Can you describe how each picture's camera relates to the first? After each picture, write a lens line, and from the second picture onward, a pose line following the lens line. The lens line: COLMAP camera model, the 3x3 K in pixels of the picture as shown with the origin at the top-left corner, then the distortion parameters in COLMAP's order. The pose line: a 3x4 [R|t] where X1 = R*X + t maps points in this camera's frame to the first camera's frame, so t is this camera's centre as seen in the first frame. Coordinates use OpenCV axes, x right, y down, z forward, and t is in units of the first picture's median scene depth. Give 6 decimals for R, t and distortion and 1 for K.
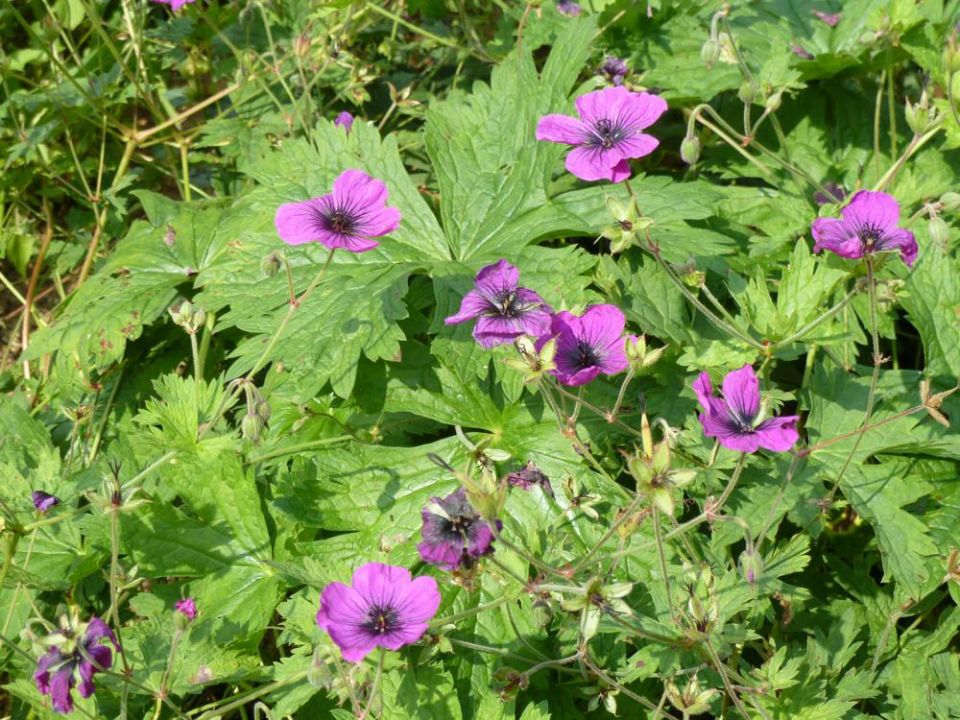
lens RADIAL K [[1683.2, 0, 480.0], [0, 1683.2, 360.0], [0, 0, 1]] dist [0.048158, -0.369806]
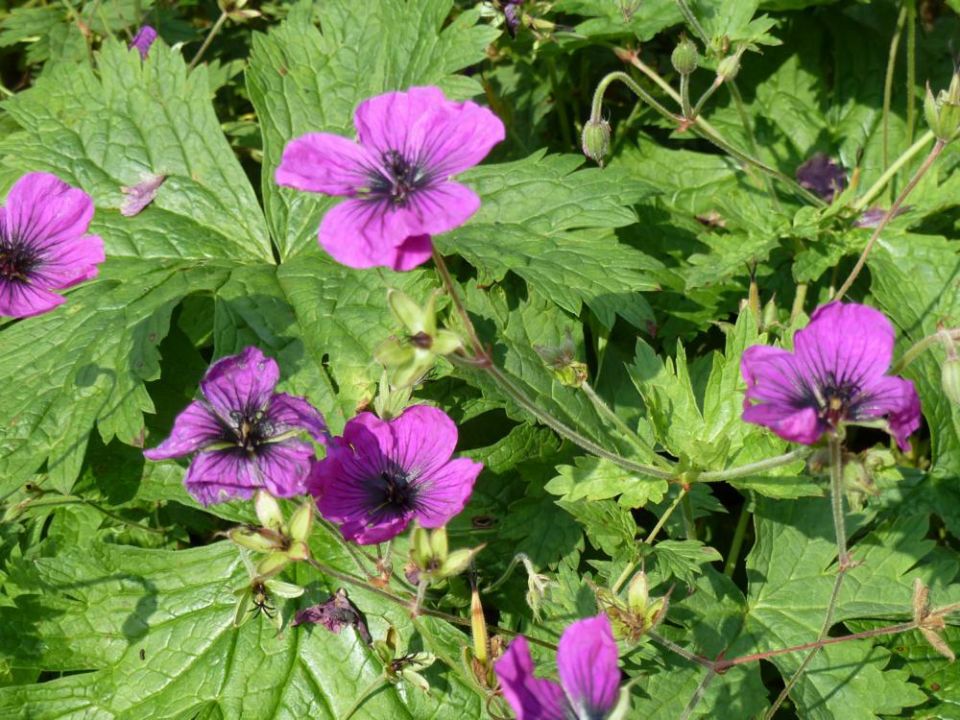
lens RADIAL K [[1683.2, 0, 480.0], [0, 1683.2, 360.0], [0, 0, 1]] dist [0.048158, -0.369806]
pose [[0.999096, 0.041291, -0.010084, 0.087791], [-0.039957, 0.993304, 0.108404, -0.106471], [0.014493, -0.107903, 0.994056, 0.327718]]
